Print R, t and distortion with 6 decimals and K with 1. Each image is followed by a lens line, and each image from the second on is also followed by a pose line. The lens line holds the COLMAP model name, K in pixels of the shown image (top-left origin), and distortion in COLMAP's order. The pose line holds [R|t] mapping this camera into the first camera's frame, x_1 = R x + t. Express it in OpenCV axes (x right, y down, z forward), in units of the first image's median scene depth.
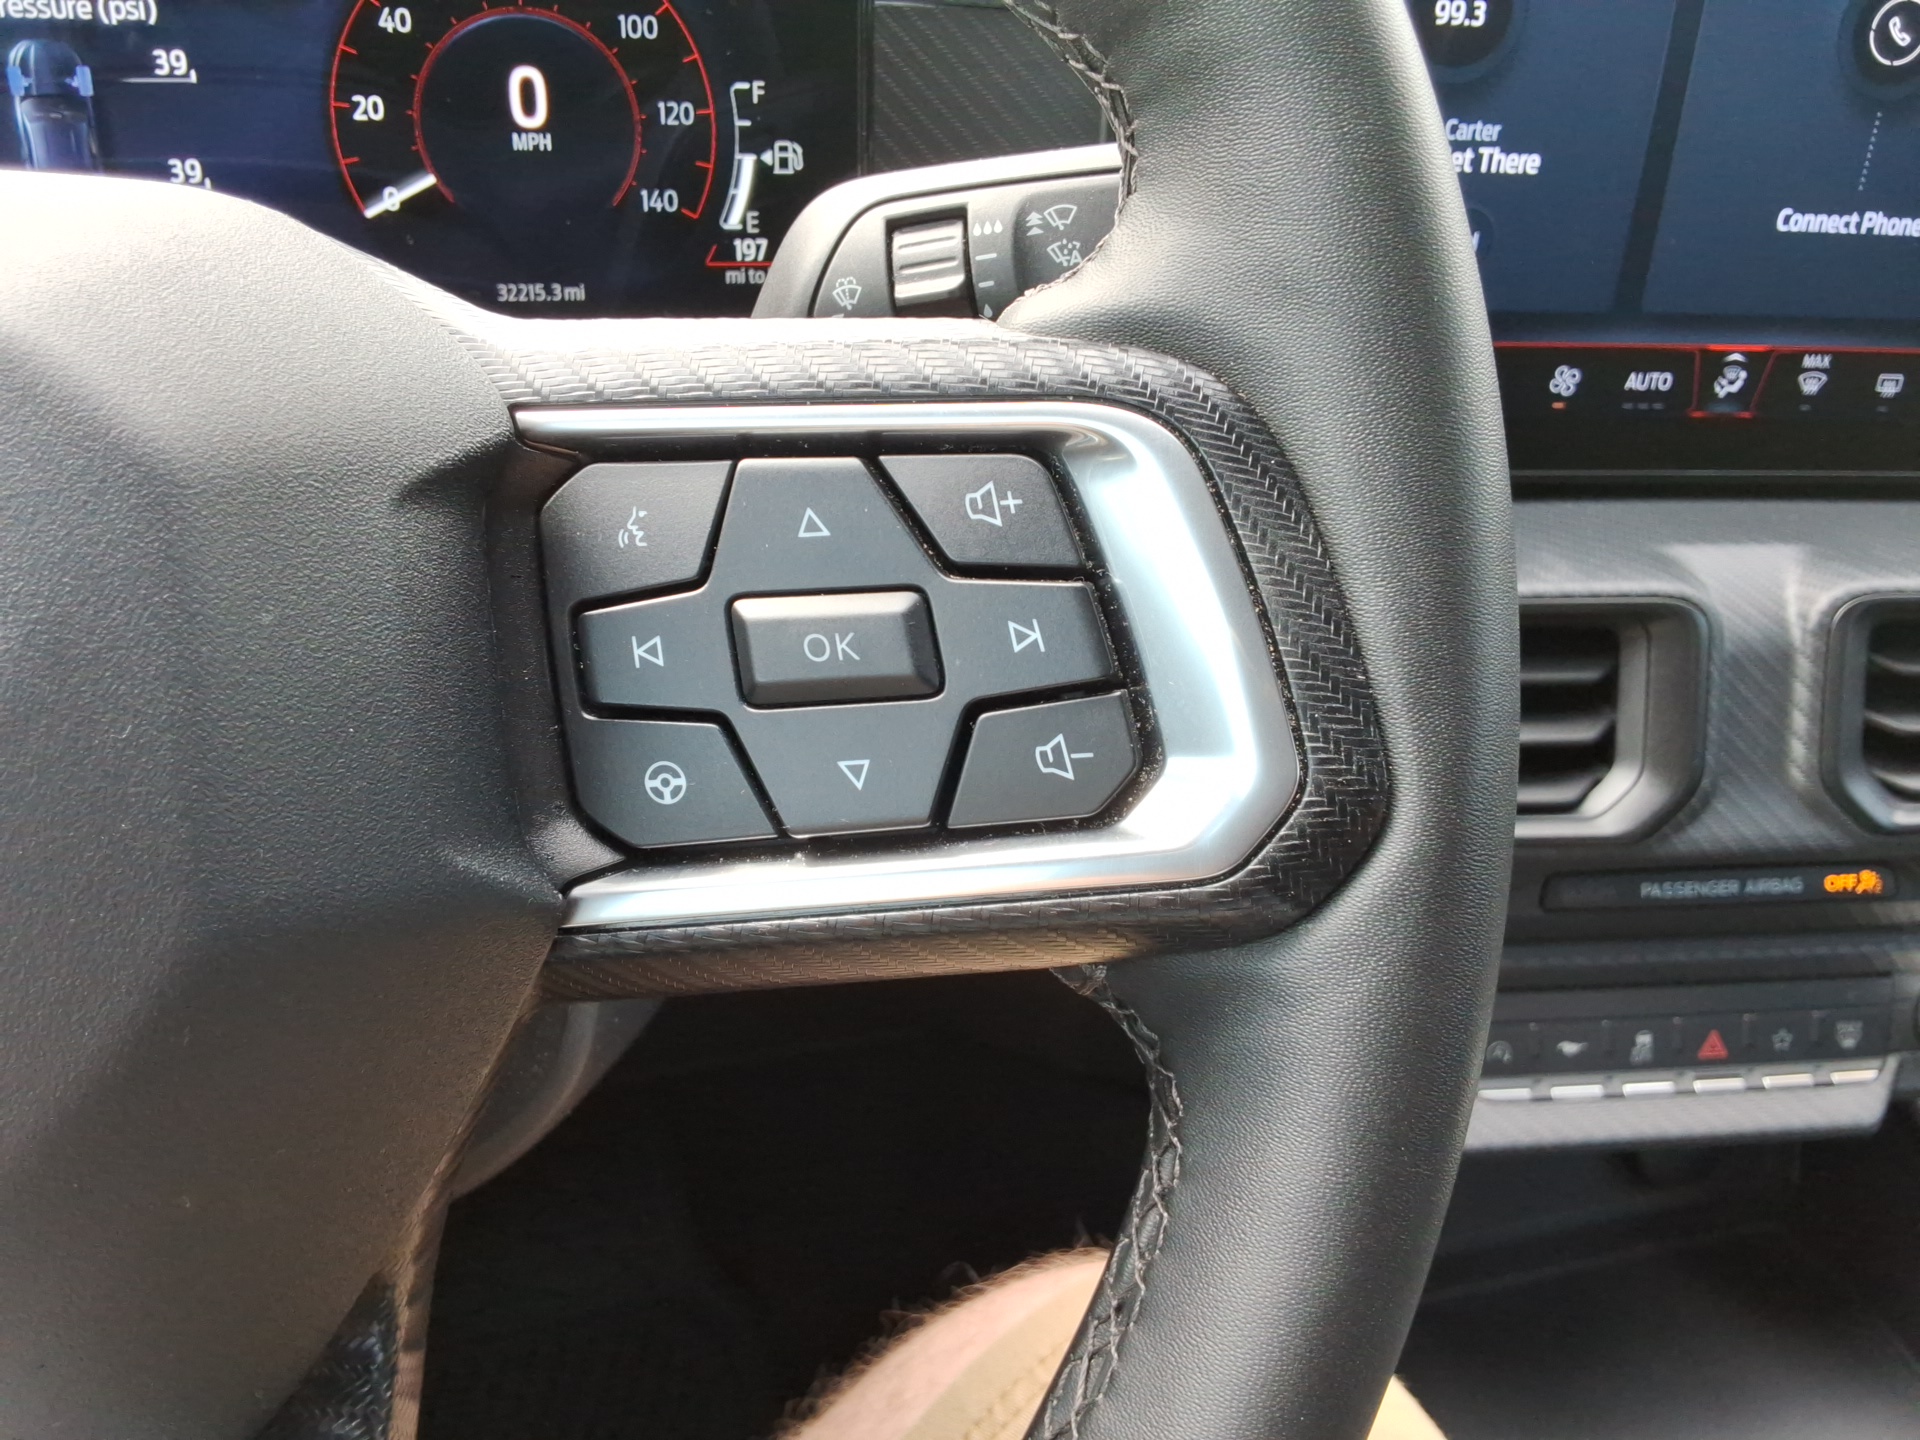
lens RADIAL K [[1541.1, 0, 978.6], [0, 1541.1, 701.5], [0, 0, 1]] dist [0.125008, -0.205208]
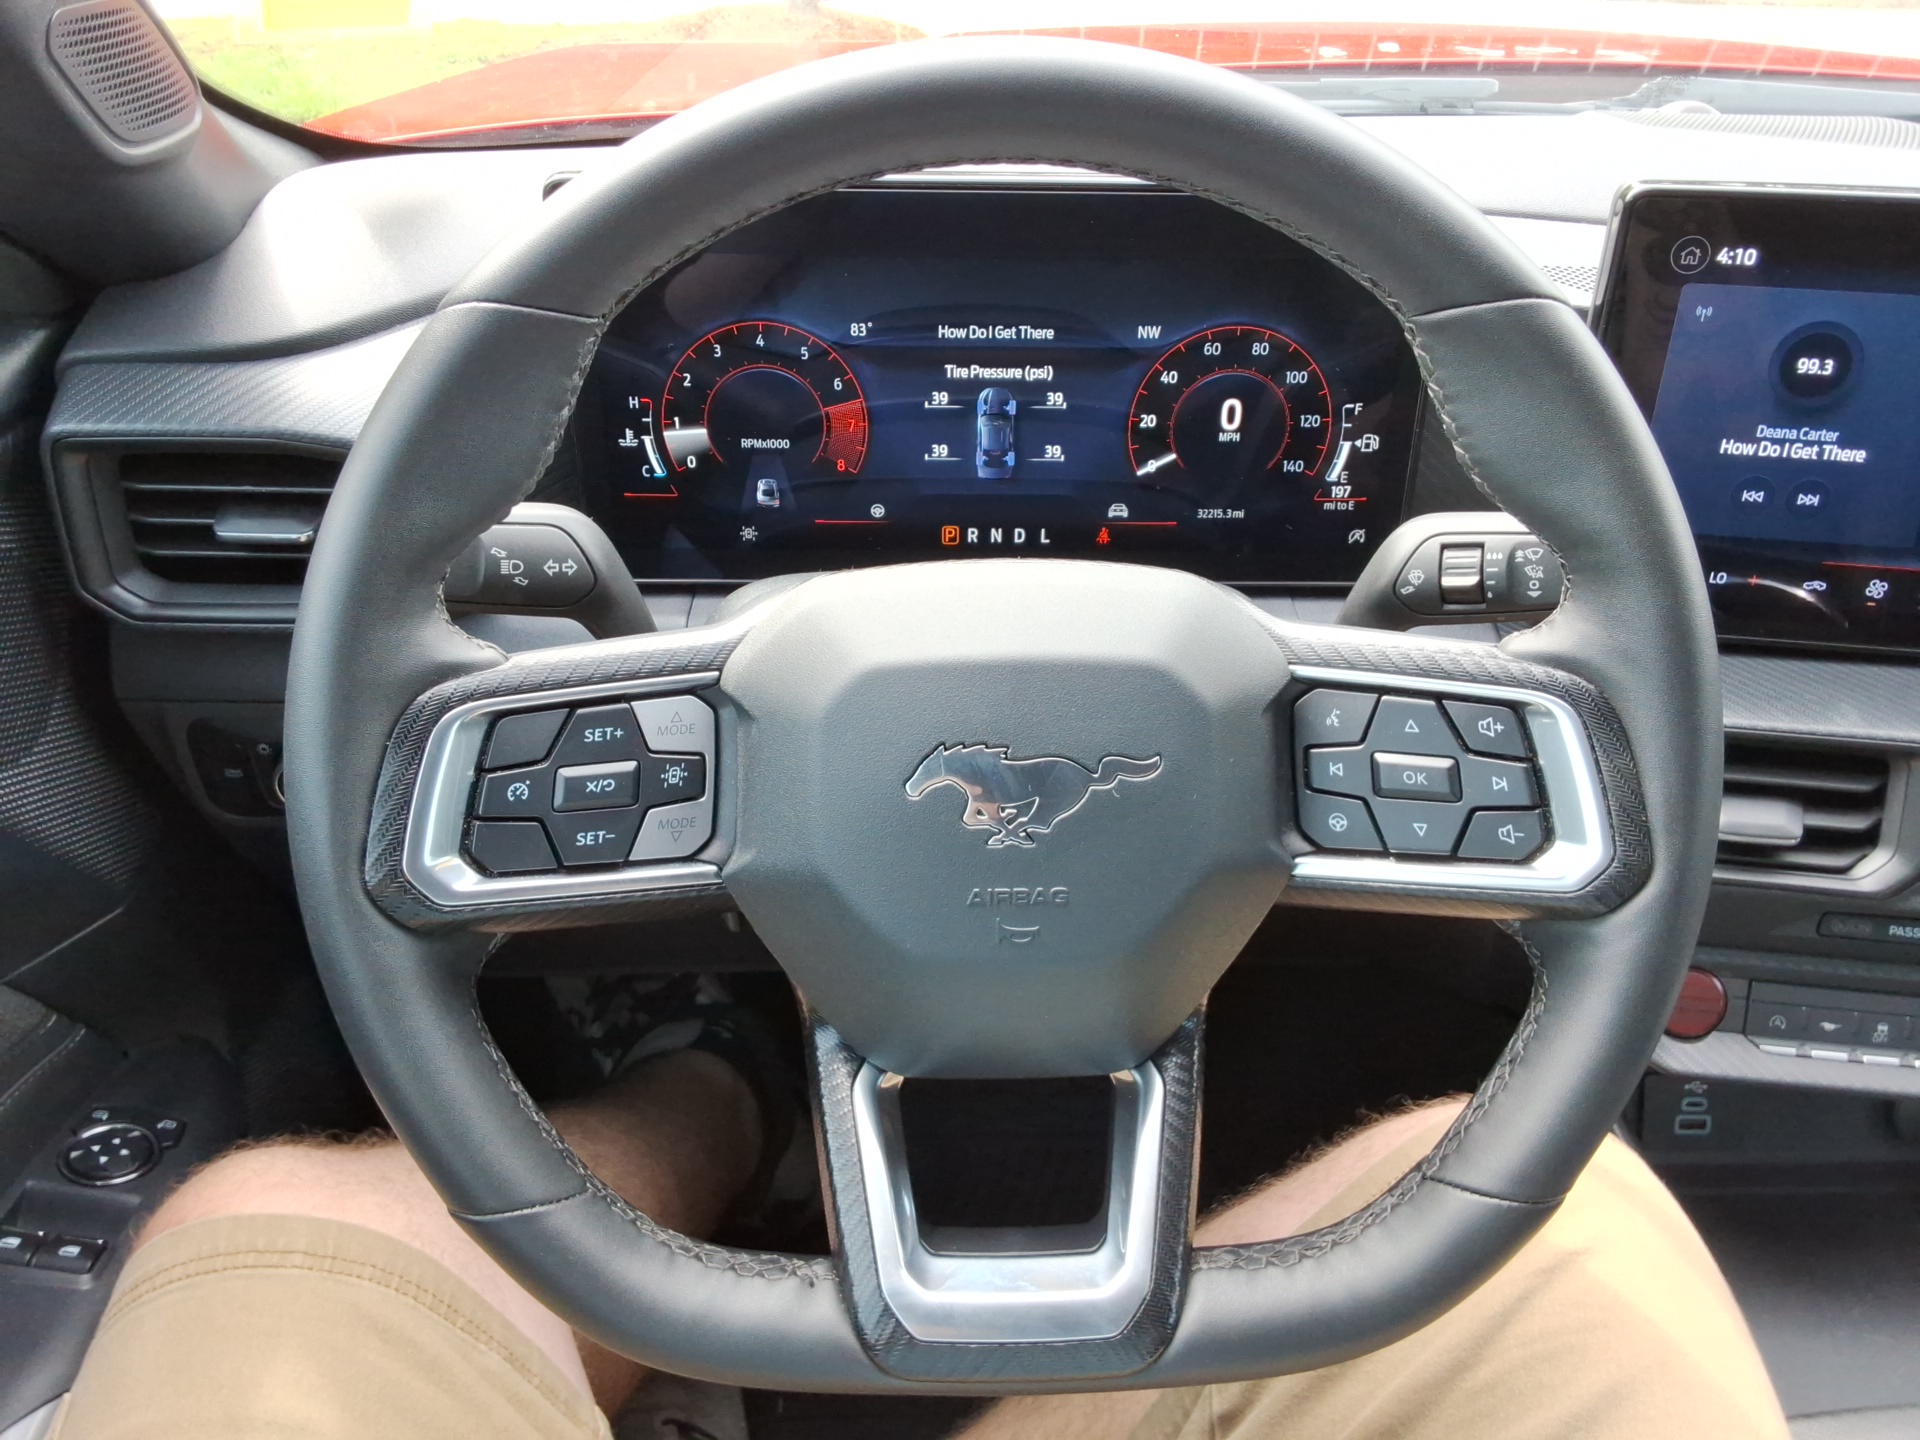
lens RADIAL K [[1541.1, 0, 978.6], [0, 1541.1, 701.5], [0, 0, 1]] dist [0.125008, -0.205208]
pose [[0.962842, 0.101252, -0.250368, -0.083288], [-0.091757, 0.994558, 0.049342, -0.113547], [0.254001, -0.024535, 0.966893, -0.835505]]
